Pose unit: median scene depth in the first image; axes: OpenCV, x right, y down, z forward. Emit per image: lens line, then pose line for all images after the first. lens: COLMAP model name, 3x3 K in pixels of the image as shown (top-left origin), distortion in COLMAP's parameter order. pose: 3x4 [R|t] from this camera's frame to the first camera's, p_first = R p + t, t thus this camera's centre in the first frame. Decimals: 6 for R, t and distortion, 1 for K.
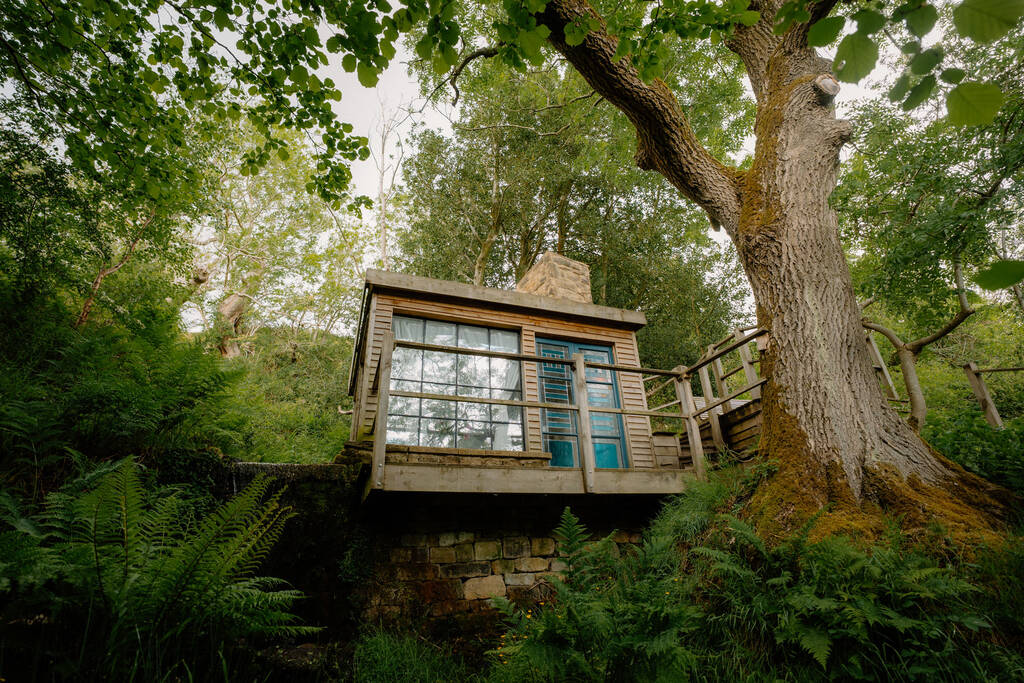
lens RADIAL K [[446.8, 0, 512.0], [0, 446.8, 341.5], [0, 0, 1]] dist [-0.051339, -0.000017]
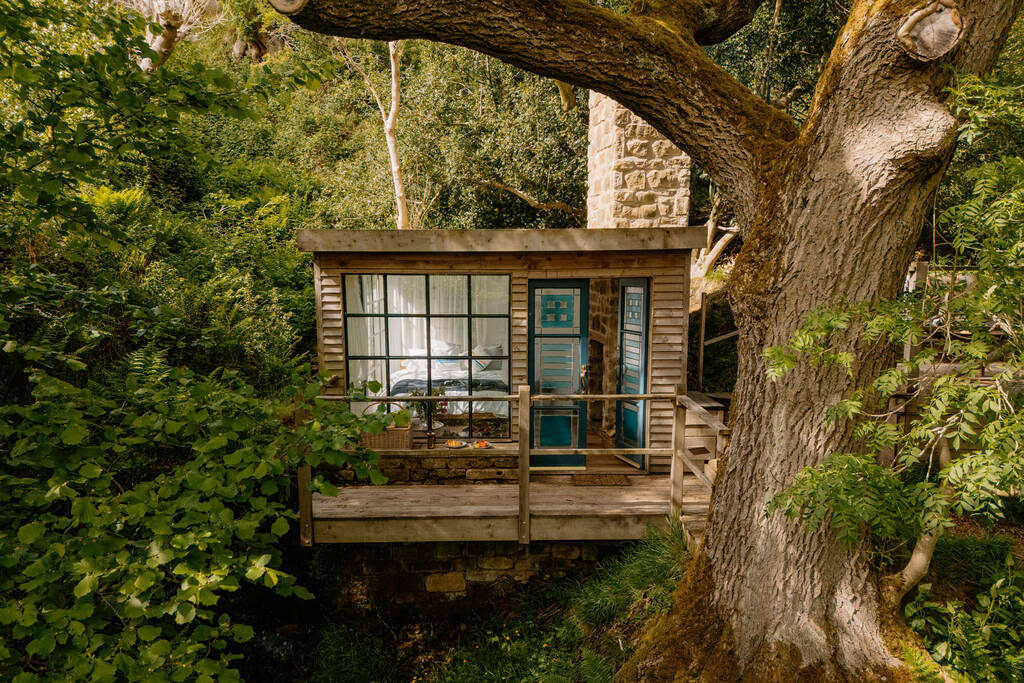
lens RADIAL K [[662.9, 0, 512.0], [0, 662.9, 341.5], [0, 0, 1]] dist [-0.001224, -0.000216]
pose [[0.949204, 0.066969, -0.307452, 0.582782], [0.107774, 0.848797, 0.517619, -0.799157], [0.295629, -0.524461, 0.798464, 0.075624]]
